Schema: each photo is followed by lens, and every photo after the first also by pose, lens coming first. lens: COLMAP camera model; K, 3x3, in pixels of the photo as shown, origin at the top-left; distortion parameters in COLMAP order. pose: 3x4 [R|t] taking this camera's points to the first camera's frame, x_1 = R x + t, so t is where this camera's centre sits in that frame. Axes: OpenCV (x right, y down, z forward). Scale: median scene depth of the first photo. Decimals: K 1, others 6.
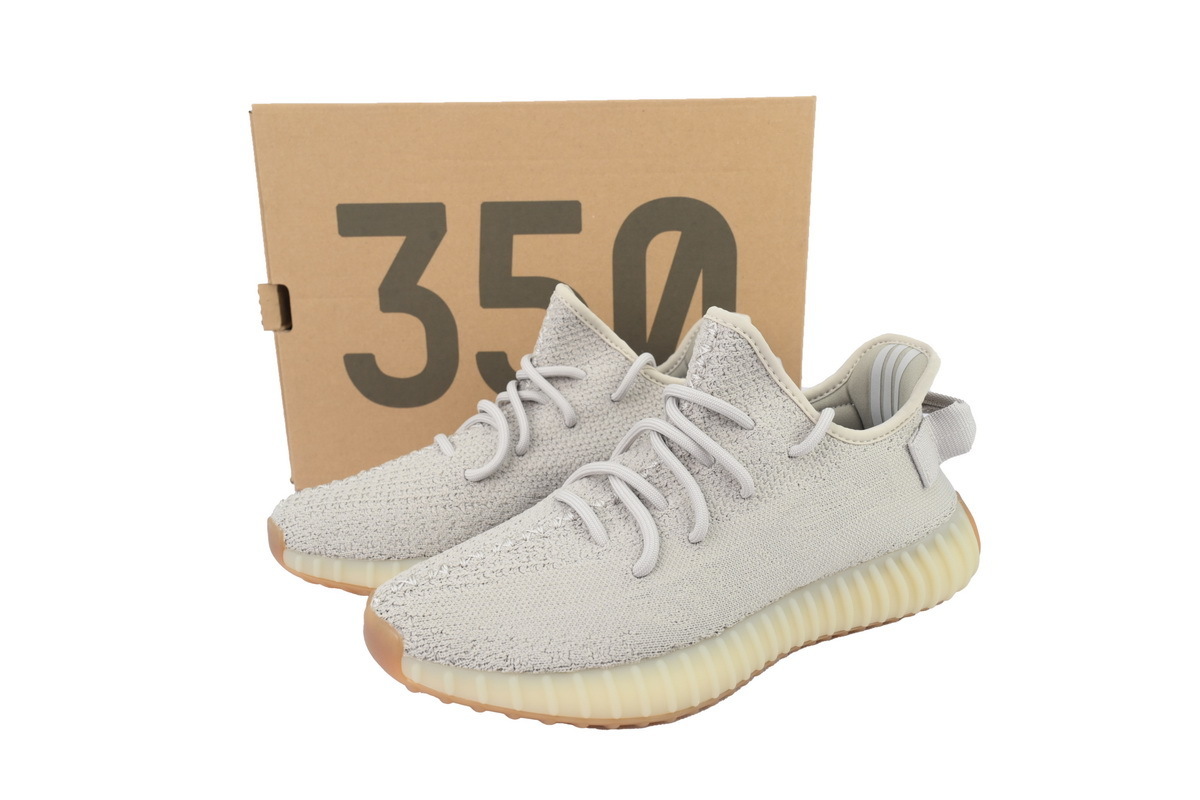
lens RADIAL K [[740.3, 0, 600.0], [0, 740.3, 400.0], [0, 0, 1]] dist [0.058499, -0.000039]
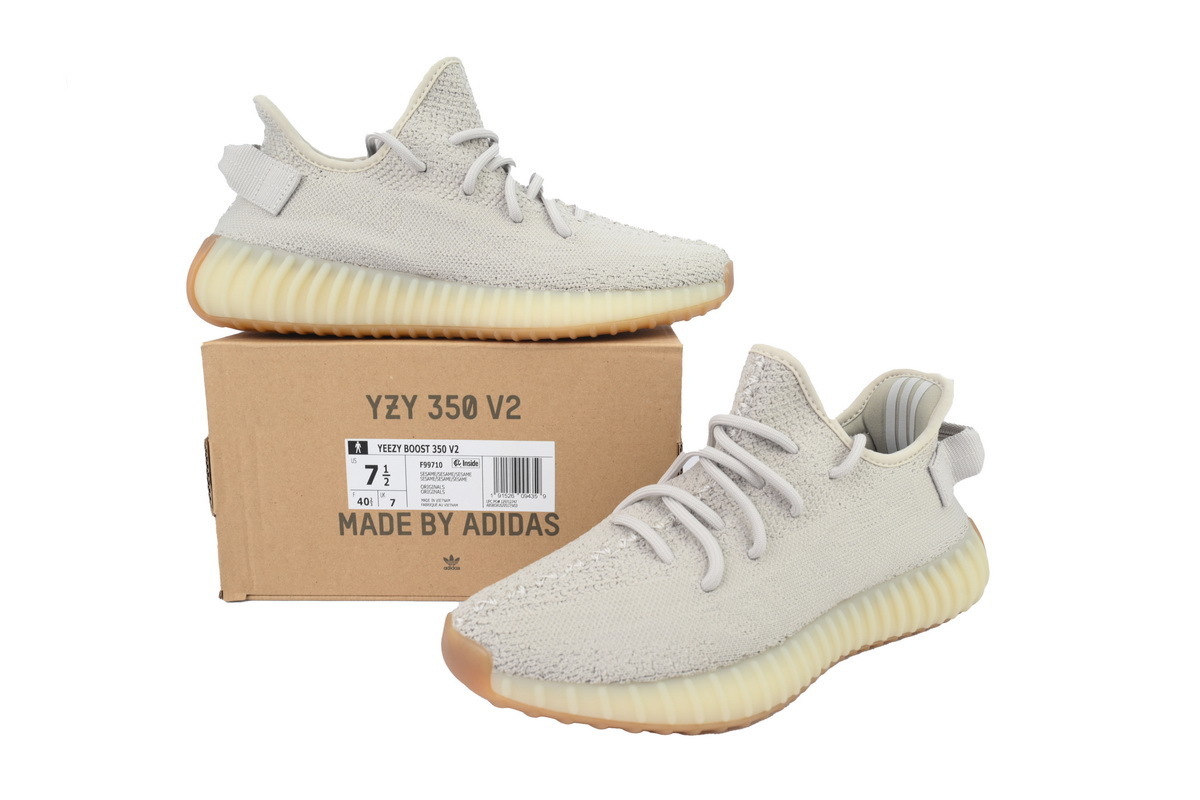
lens RADIAL K [[740.3, 0, 600.0], [0, 740.3, 400.0], [0, 0, 1]] dist [0.058499, -0.000039]
pose [[0.996560, -0.007383, 0.082547, -0.175366], [0.012547, 0.997985, -0.062204, 0.025894], [-0.081921, 0.063026, 0.994644, -0.067268]]
